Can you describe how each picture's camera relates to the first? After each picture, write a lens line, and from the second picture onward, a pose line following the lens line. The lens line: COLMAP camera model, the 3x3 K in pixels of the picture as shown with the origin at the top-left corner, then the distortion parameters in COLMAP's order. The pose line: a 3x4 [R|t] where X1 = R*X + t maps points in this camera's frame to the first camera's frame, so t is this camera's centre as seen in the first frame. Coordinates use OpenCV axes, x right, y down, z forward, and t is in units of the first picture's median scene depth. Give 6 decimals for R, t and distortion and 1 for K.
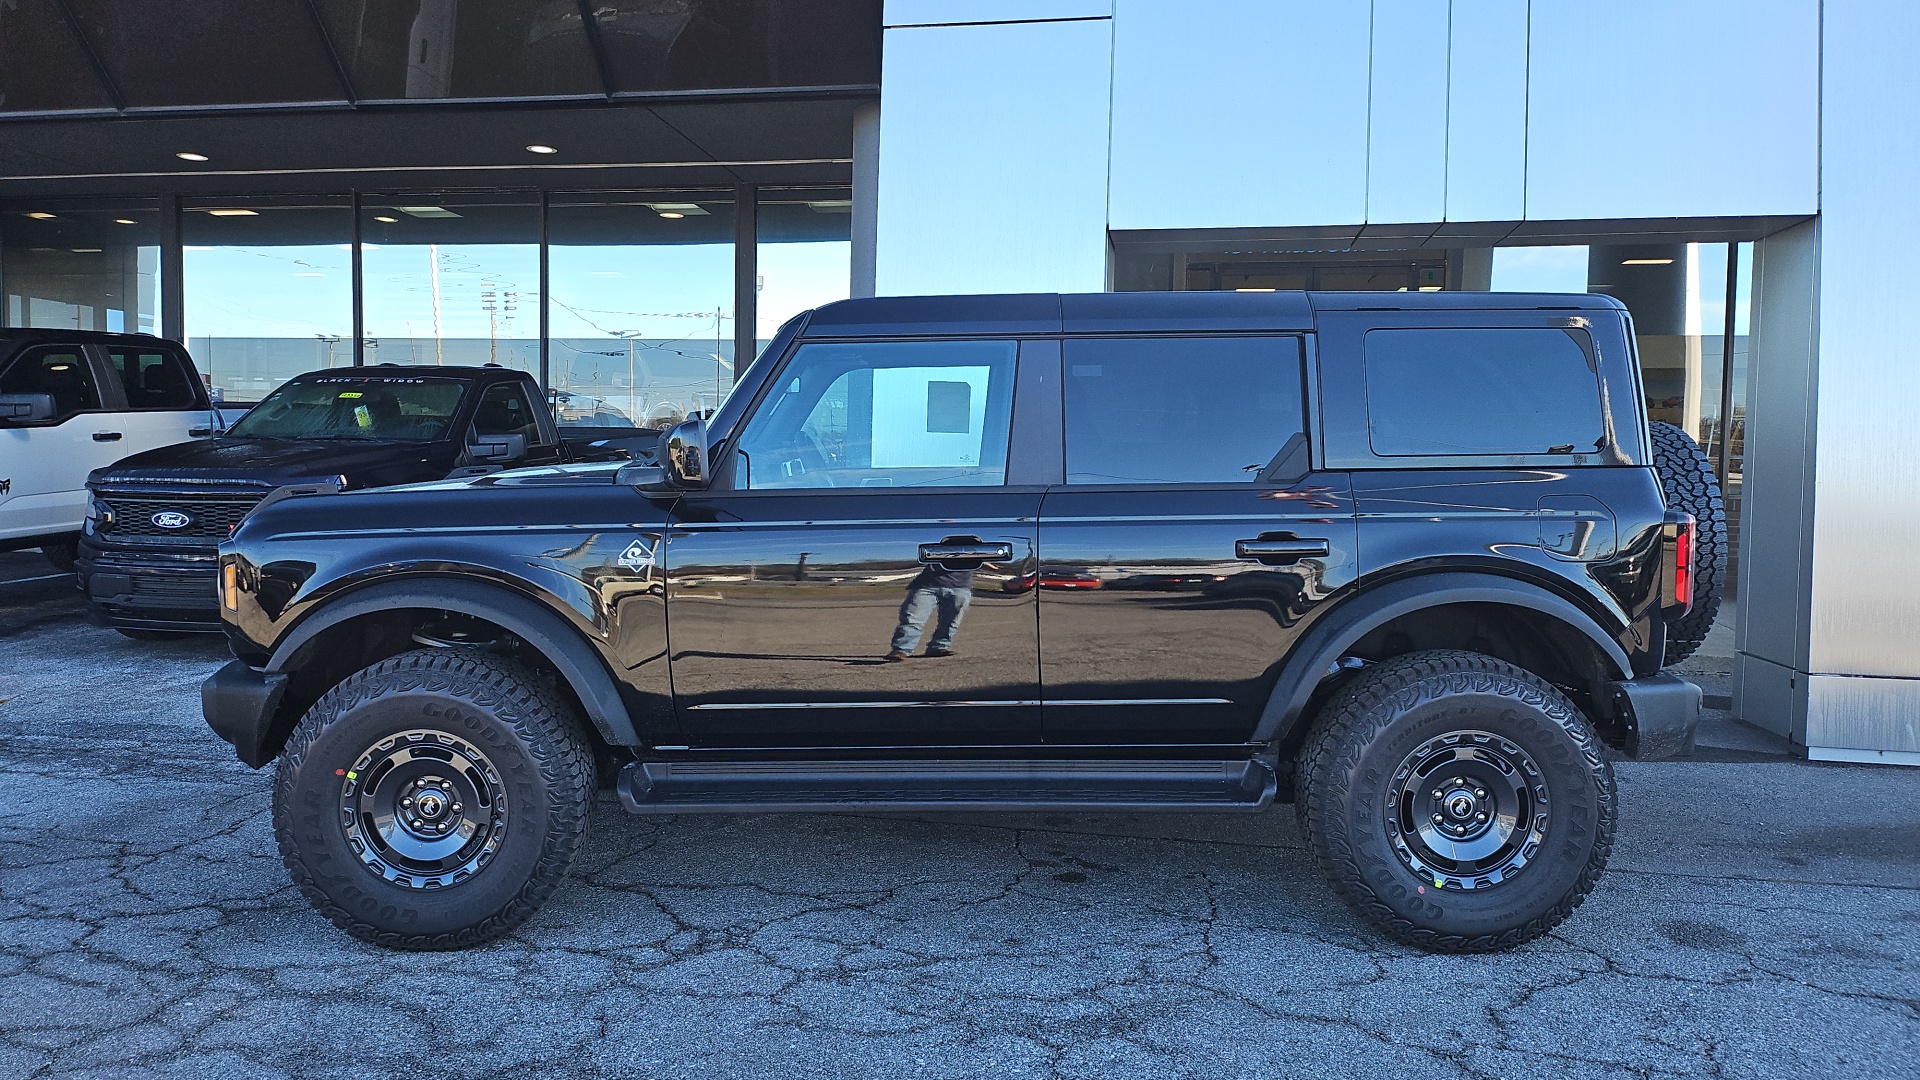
lens RADIAL K [[1339.6, 0, 985.3], [0, 1339.6, 526.7], [0, 0, 1]] dist [0.017884, -0.000868]
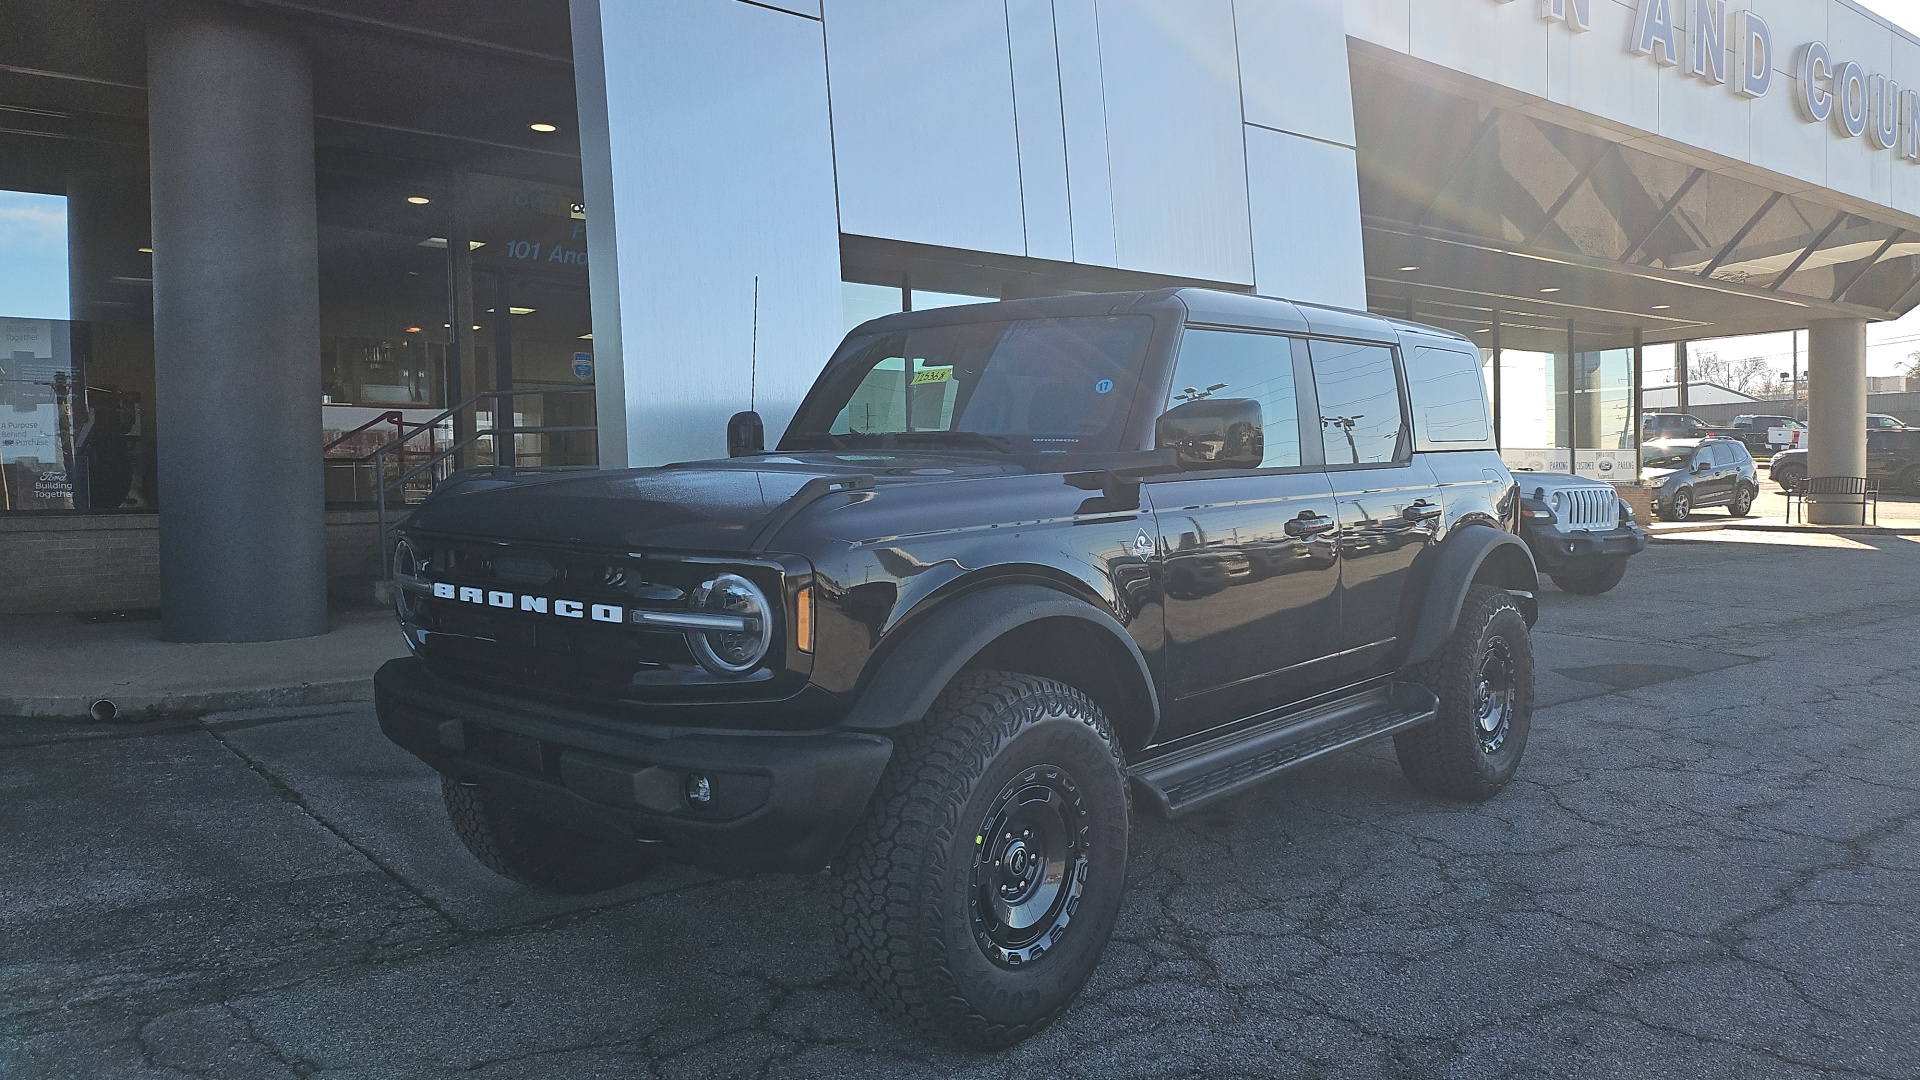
lens RADIAL K [[1334.3, 0, 953.6], [0, 1334.3, 511.8], [0, 0, 1]] dist [0.018022, -0.000471]
pose [[0.678549, -0.038694, 0.733535, -1.165499], [0.061947, 0.998069, -0.004655, -0.005473], [-0.731938, 0.048599, 0.679636, 0.521449]]
